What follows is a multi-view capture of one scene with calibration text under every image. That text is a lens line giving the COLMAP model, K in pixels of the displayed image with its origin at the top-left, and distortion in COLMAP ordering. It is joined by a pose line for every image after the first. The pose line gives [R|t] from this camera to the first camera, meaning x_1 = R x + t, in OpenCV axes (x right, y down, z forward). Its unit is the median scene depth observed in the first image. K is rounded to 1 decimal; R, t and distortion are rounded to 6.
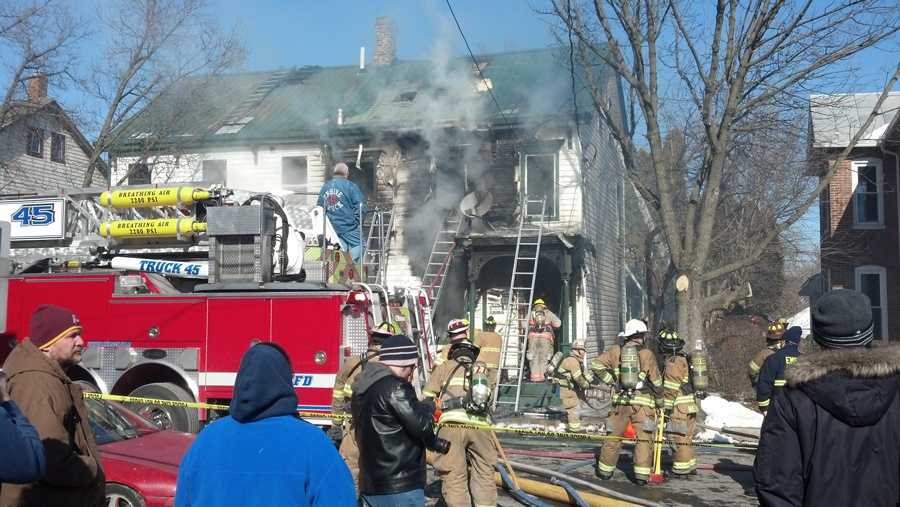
lens RADIAL K [[1058.1, 0, 450.0], [0, 1058.1, 253.5], [0, 0, 1]] dist [0.109381, -0.555899]
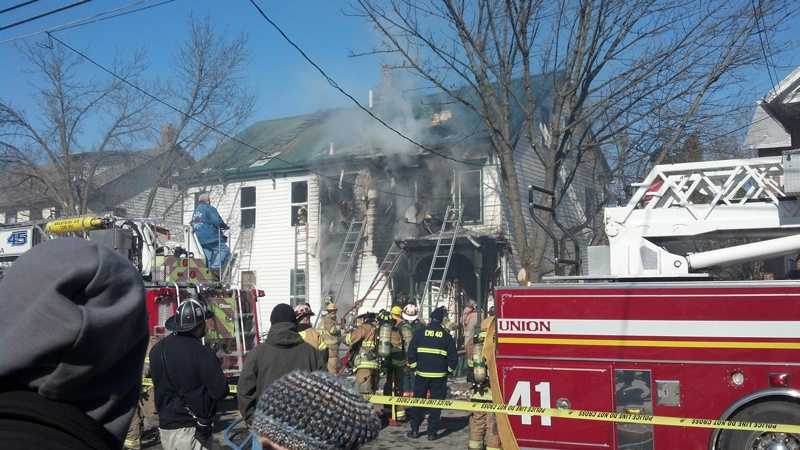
lens RADIAL K [[940.6, 0, 400.0], [0, 940.6, 225.0], [0, 0, 1]] dist [0.109381, -0.555899]
pose [[0.951530, -0.035064, -0.305550, 0.331035], [0.027604, 0.999207, -0.028702, -0.001712], [0.306314, 0.018876, 0.951743, -0.060348]]
